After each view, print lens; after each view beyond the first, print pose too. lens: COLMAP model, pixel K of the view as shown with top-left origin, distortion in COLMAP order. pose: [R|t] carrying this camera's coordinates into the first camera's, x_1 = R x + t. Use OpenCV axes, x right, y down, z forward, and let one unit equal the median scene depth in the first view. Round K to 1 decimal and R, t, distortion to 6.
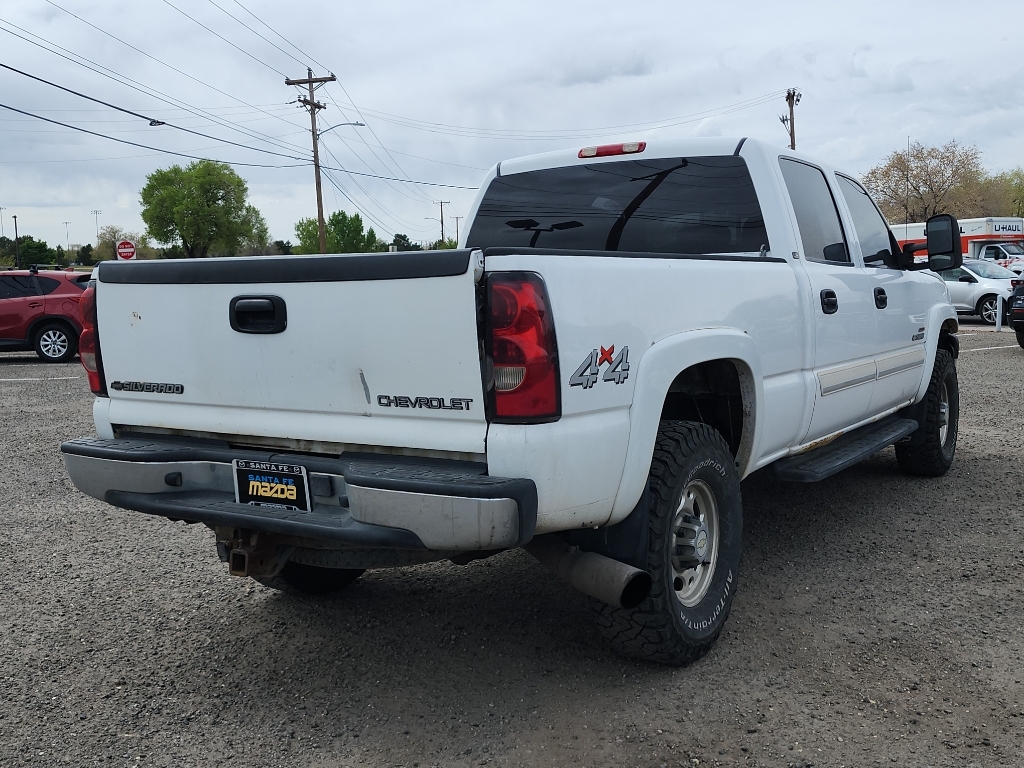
lens RADIAL K [[1039.3, 0, 512.0], [0, 1039.3, 384.0], [0, 0, 1]] dist [0.109655, -0.005275]
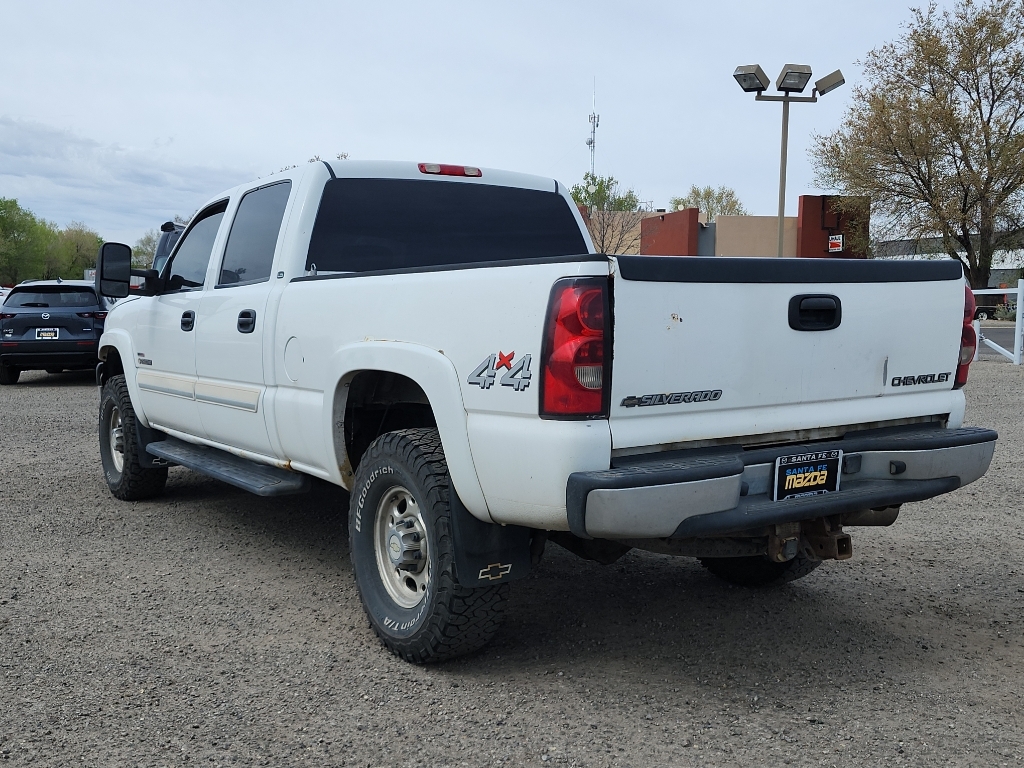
lens RADIAL K [[1054.2, 0, 512.0], [0, 1054.2, 384.0], [0, 0, 1]] dist [0.160580, -0.266743]
pose [[0.400453, -0.053780, 0.914738, -1.326556], [0.090486, 0.995718, 0.018928, -0.041644], [-0.911839, 0.075192, 0.403604, 0.831078]]
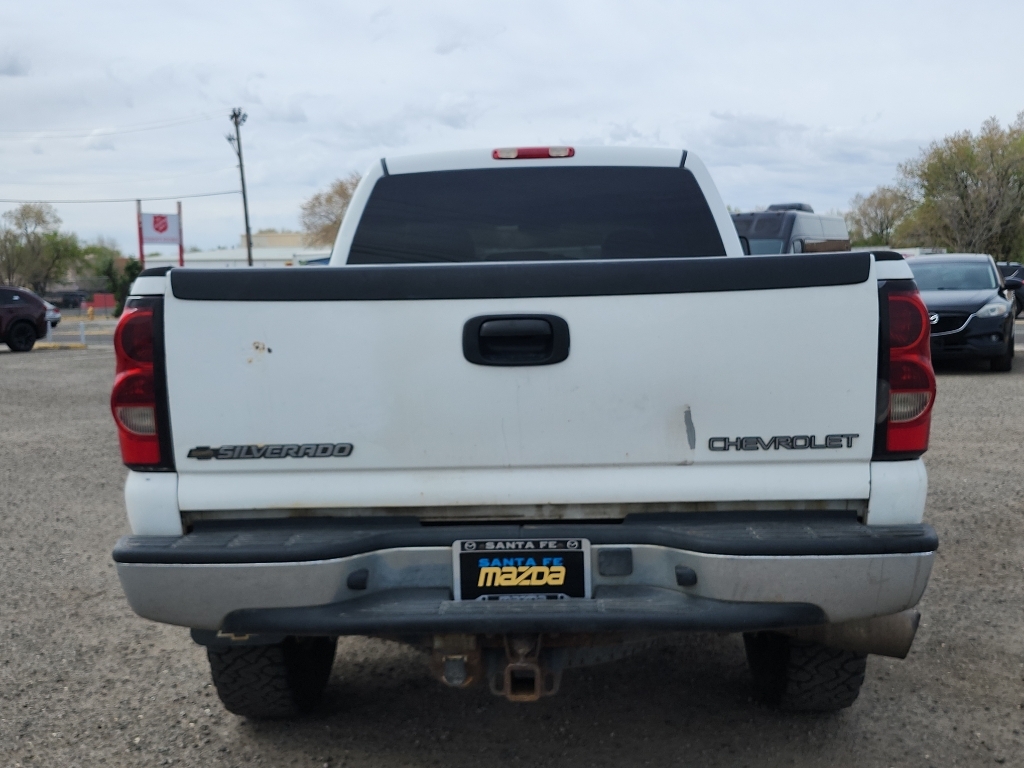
lens RADIAL K [[1054.2, 0, 512.0], [0, 1054.2, 384.0], [0, 0, 1]] dist [0.160580, -0.266743]
pose [[0.861066, -0.043745, 0.506609, -0.610923], [0.054773, 0.998475, -0.006879, -0.029931], [-0.505535, 0.033672, 0.862149, 0.351363]]
